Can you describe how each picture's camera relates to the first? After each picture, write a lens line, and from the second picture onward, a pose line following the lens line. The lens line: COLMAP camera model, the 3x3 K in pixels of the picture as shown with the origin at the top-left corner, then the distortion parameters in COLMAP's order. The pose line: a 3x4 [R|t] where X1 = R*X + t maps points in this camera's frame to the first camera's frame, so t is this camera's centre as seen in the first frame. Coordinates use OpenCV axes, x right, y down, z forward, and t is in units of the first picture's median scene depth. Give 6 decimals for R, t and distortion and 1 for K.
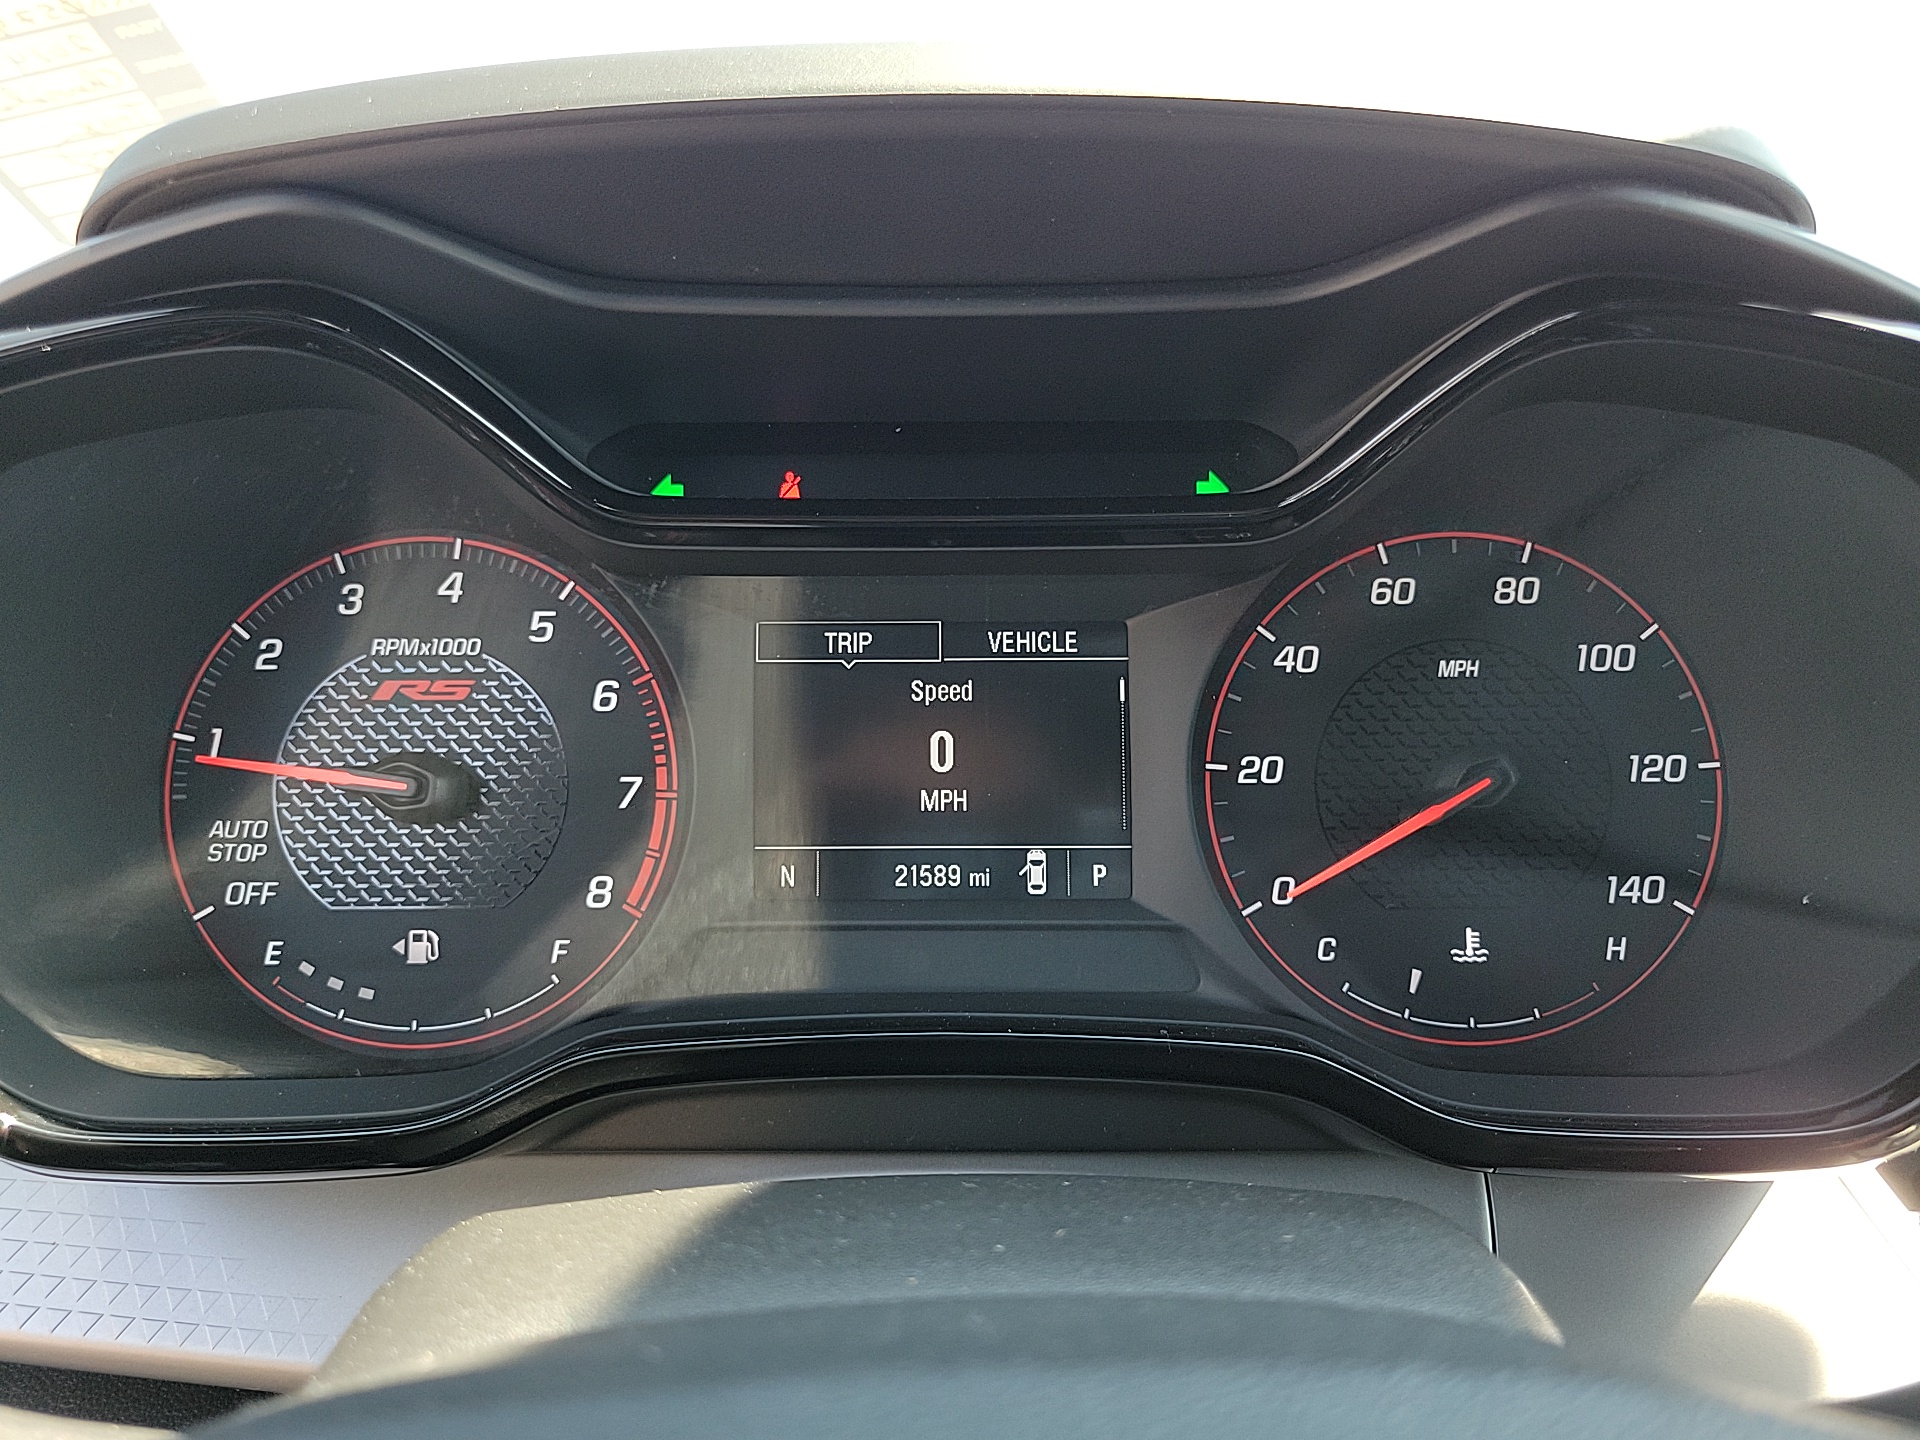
lens RADIAL K [[1438.5, 0, 944.4], [0, 1438.5, 720.3], [0, 0, 1]] dist [0.029531, -0.025660]
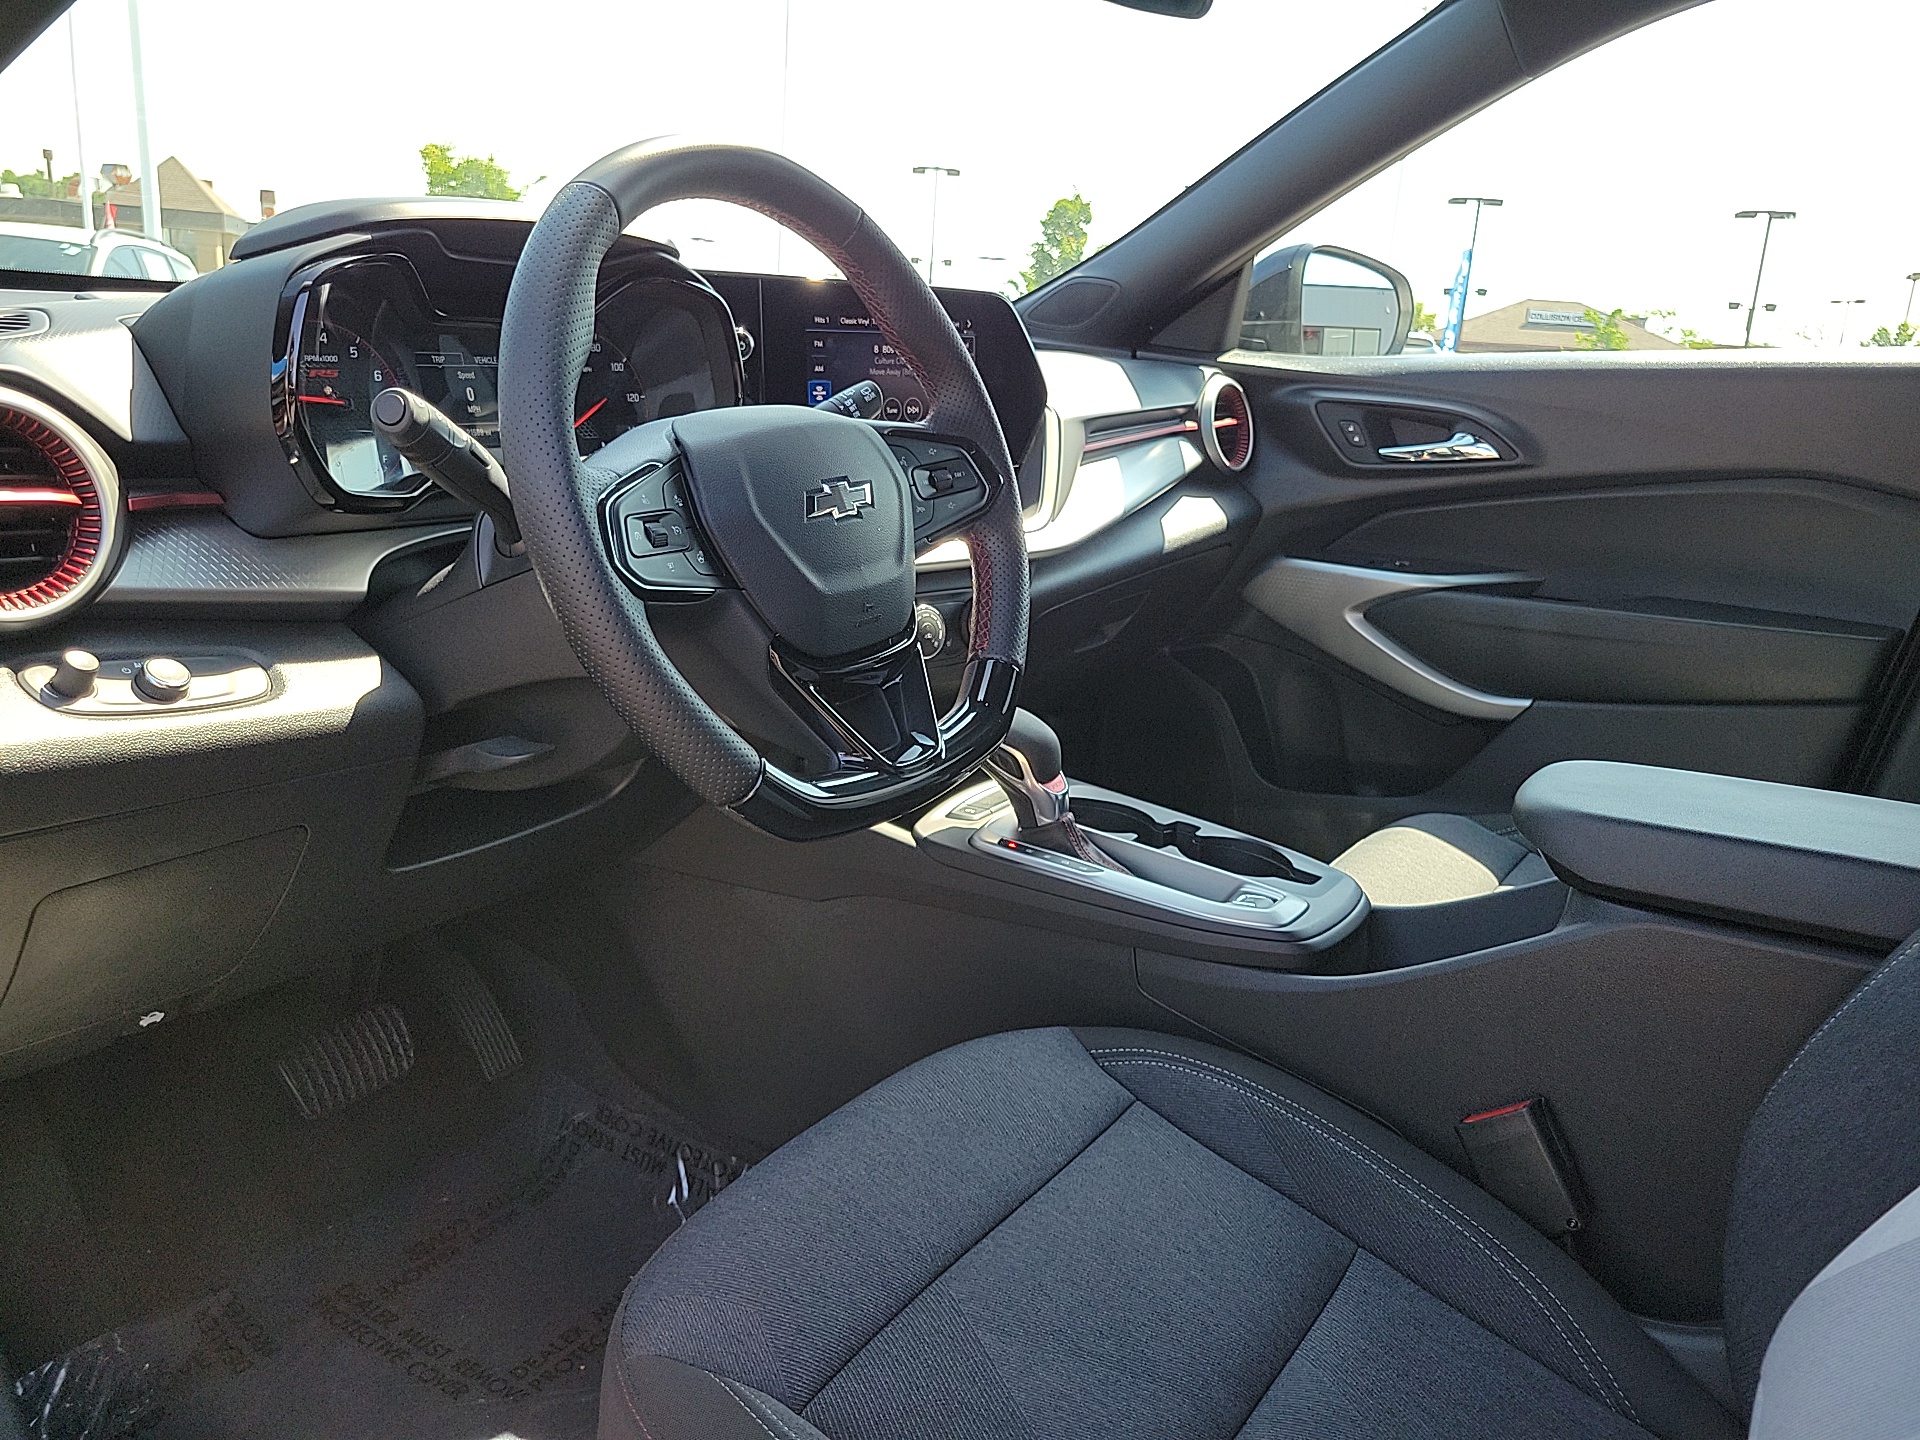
lens RADIAL K [[1438.5, 0, 918.7], [0, 1438.5, 719.1], [0, 0, 1]] dist [0.029531, -0.025660]
pose [[0.569410, -0.185673, 0.800811, -2.179912], [0.114732, 0.982574, 0.146237, 0.382577], [-0.814008, 0.008610, 0.580790, -1.705488]]
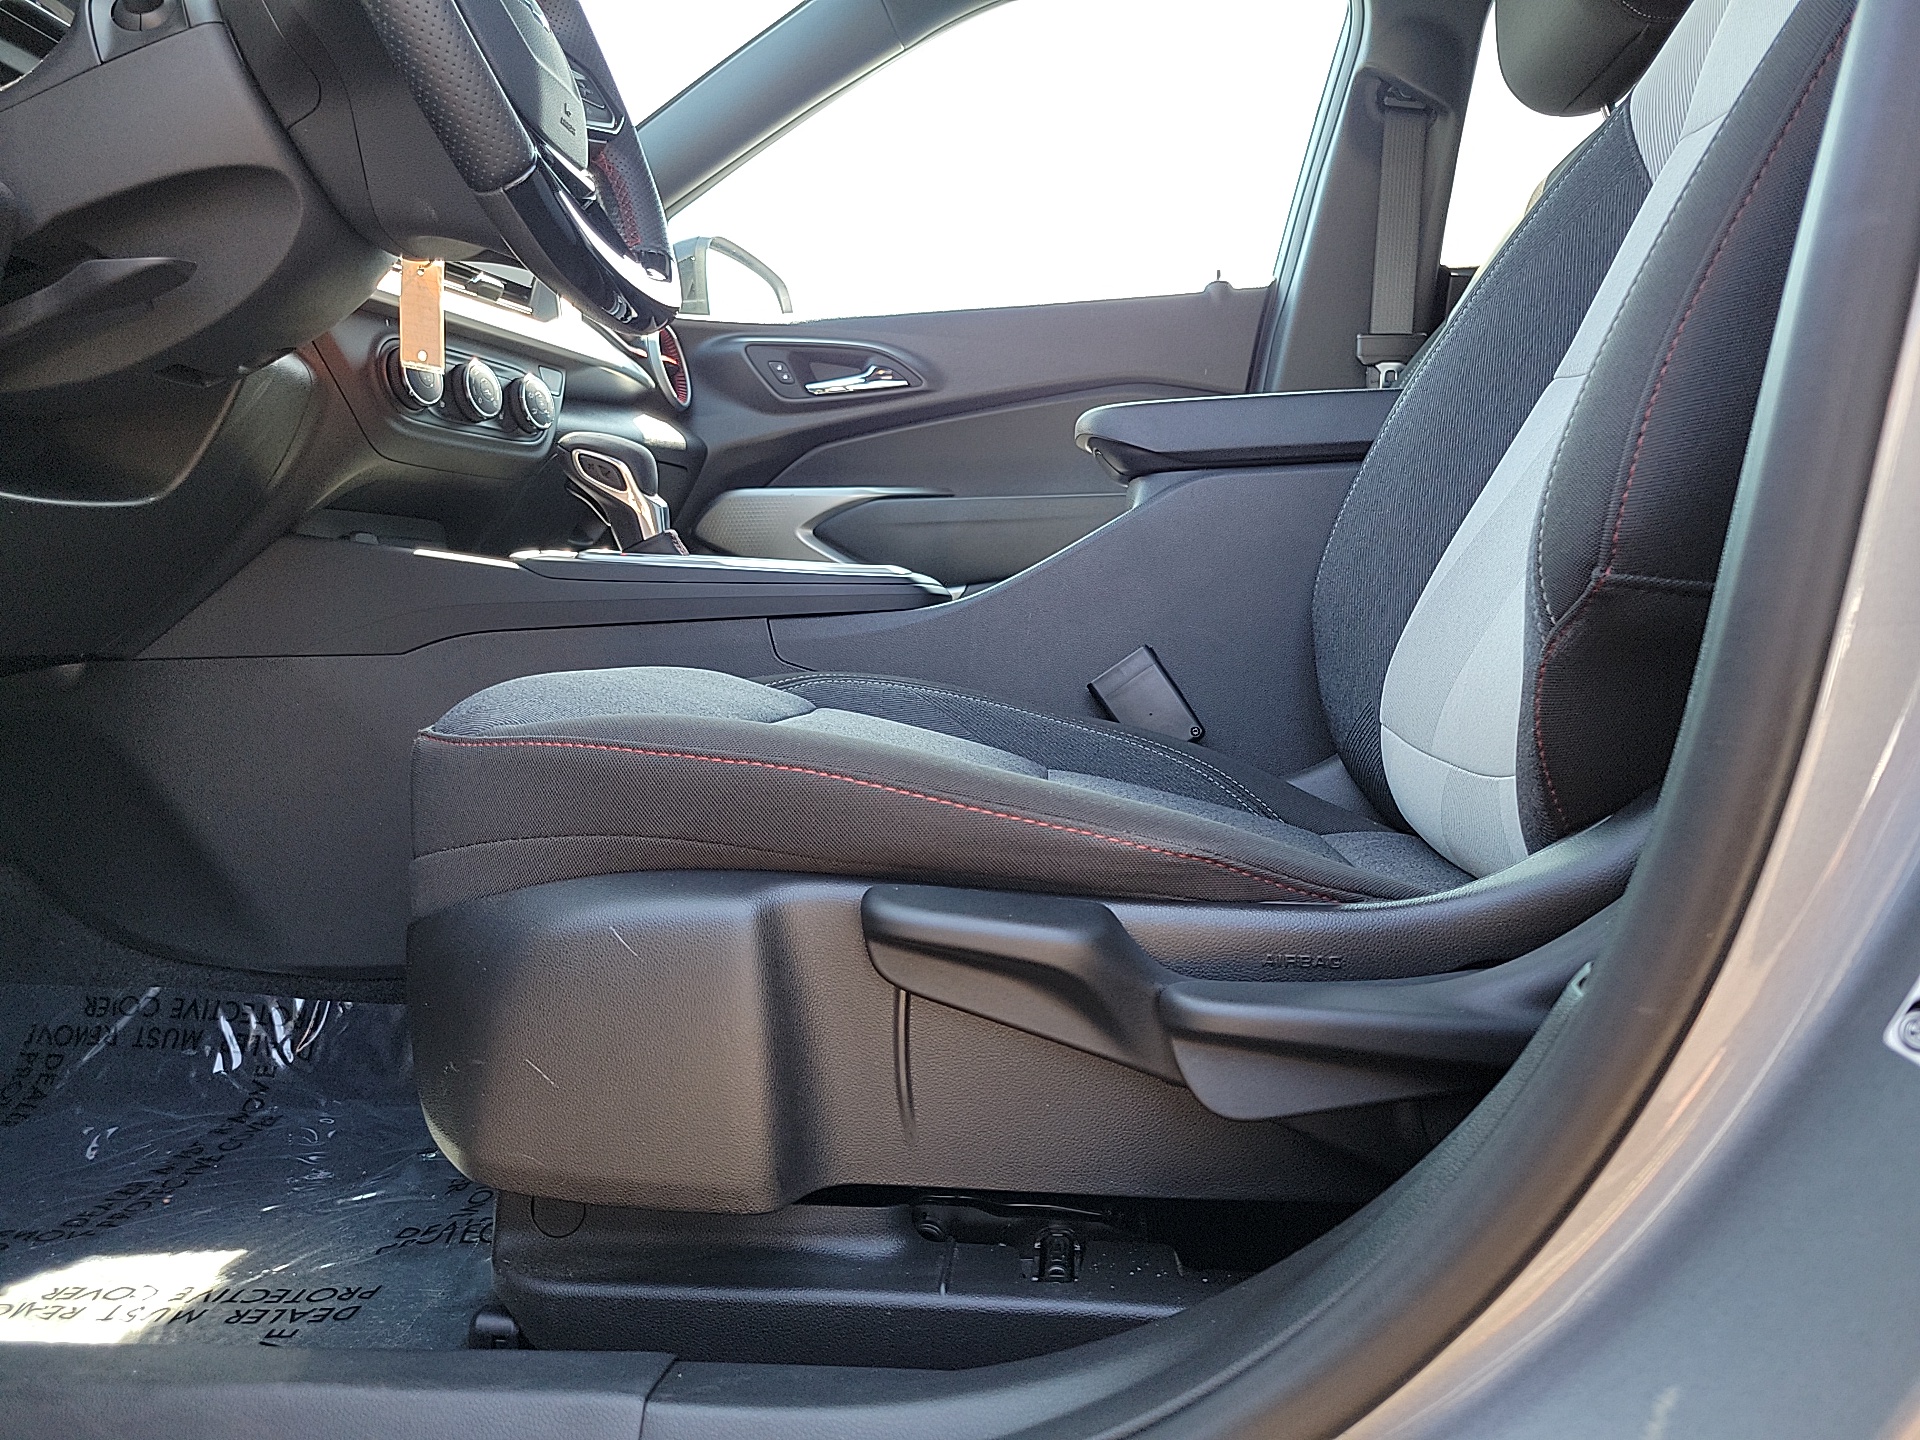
lens RADIAL K [[1438.5, 0, 947.2], [0, 1438.5, 712.5], [0, 0, 1]] dist [0.029531, -0.025660]
pose [[0.082217, -0.050752, 0.995321, -2.759965], [0.185973, 0.981942, 0.034708, 1.727360], [-0.979109, 0.182249, 0.090171, -0.786188]]
